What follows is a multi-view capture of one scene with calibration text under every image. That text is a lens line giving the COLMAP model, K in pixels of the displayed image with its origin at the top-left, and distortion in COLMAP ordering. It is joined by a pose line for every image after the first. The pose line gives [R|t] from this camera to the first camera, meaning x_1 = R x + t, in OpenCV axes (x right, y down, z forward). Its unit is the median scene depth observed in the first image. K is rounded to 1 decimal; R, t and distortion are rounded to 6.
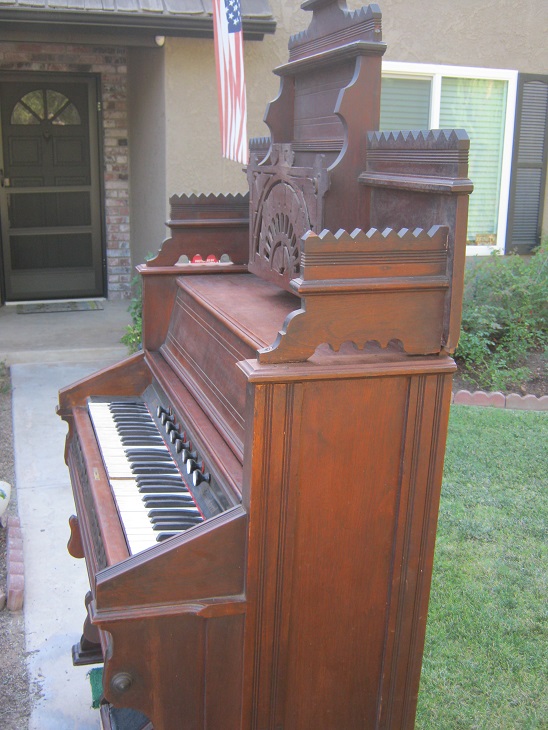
lens RADIAL K [[810.0, 0, 274.0], [0, 810.0, 365.0], [0, 0, 1]] dist [-0.107788, 0.064168]
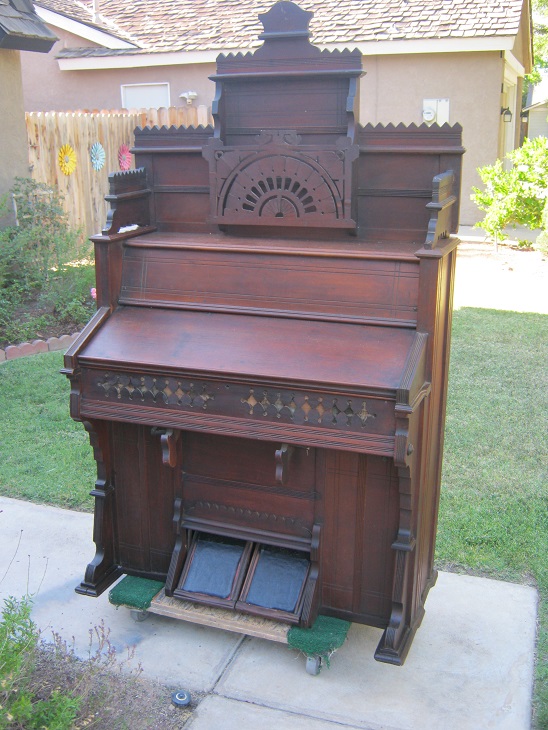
lens RADIAL K [[810.0, 0, 274.0], [0, 810.0, 365.0], [0, 0, 1]] dist [-0.107788, 0.064168]
pose [[0.605554, -0.253035, 0.754505, -0.953508], [0.223525, 0.964017, 0.143901, -0.051911], [-0.763768, 0.081510, 0.640324, 0.054657]]
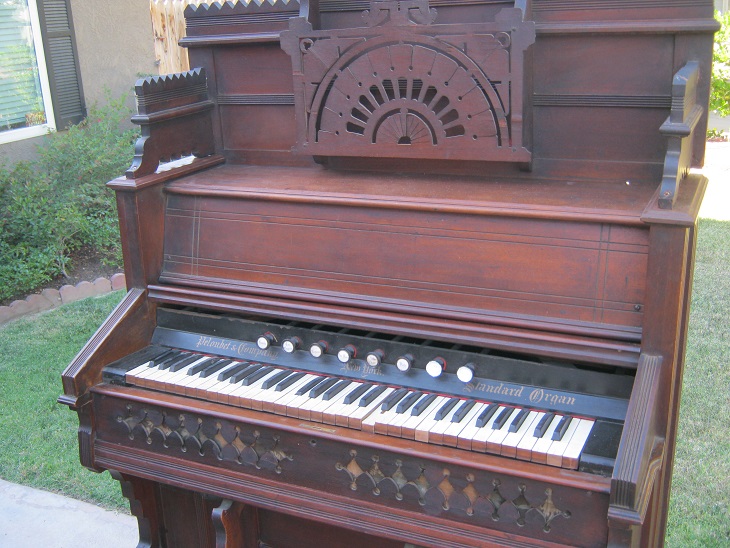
lens RADIAL K [[810.0, 0, 370.0], [0, 810.0, 275.8], [0, 0, 1]] dist [-0.107788, 0.064168]
pose [[0.663293, -0.281338, 0.693463, -0.556720], [0.245665, 0.957150, 0.153338, -0.094704], [-0.706888, 0.068652, 0.703986, 0.308539]]
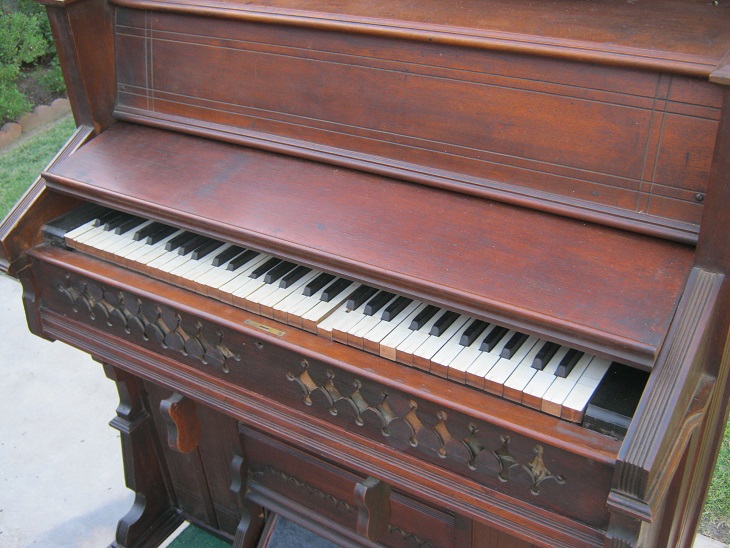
lens RADIAL K [[810.0, 0, 370.0], [0, 810.0, 275.8], [0, 0, 1]] dist [-0.107788, 0.064168]
pose [[0.754955, -0.426372, 0.498246, -0.365011], [0.253649, 0.890504, 0.377710, -0.095575], [-0.604735, -0.158774, 0.780439, 0.364642]]
